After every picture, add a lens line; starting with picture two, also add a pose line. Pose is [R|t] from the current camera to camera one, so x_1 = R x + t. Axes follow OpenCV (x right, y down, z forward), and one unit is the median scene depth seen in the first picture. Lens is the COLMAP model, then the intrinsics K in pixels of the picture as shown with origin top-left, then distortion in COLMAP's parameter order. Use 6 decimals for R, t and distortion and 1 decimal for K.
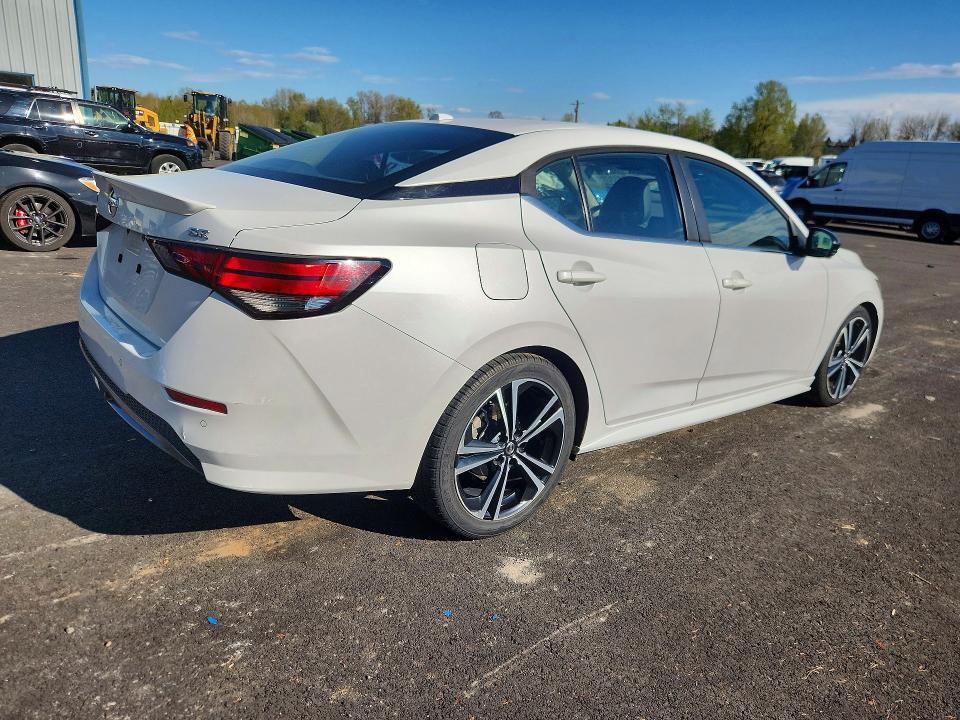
lens RADIAL K [[715.7, 0, 480.0], [0, 715.7, 360.0], [0, 0, 1]] dist [-0.007533, -0.002192]
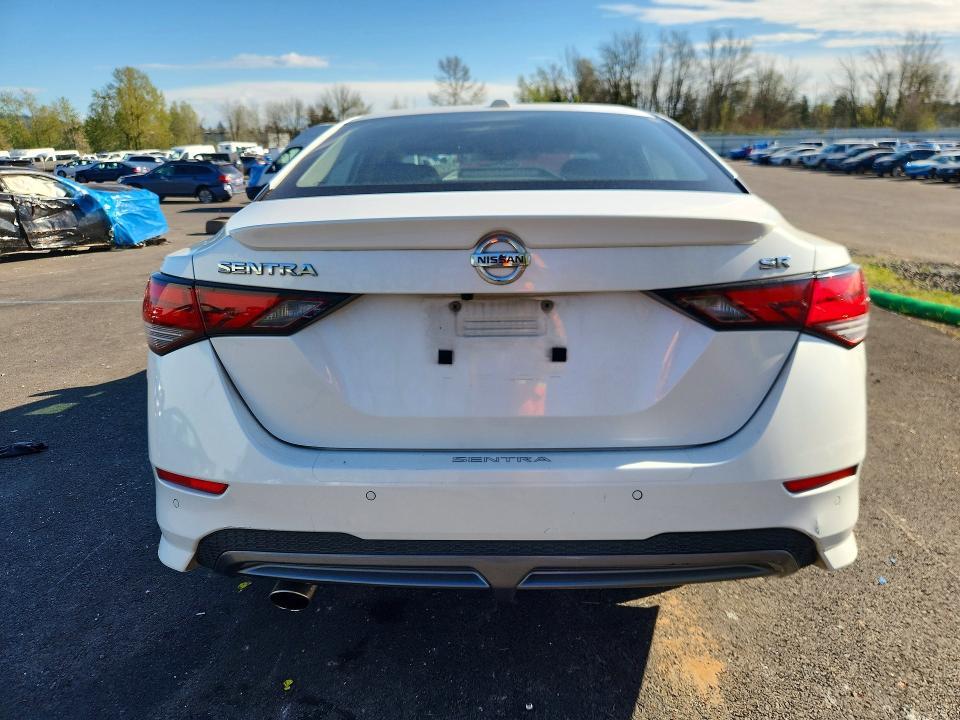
lens RADIAL K [[715.7, 0, 480.0], [0, 715.7, 360.0], [0, 0, 1]] dist [-0.007533, -0.002192]
pose [[0.614836, -0.274275, 0.739425, -0.110729], [0.263388, 0.955157, 0.135288, -0.025182], [-0.743373, 0.111576, 0.659506, 0.072805]]
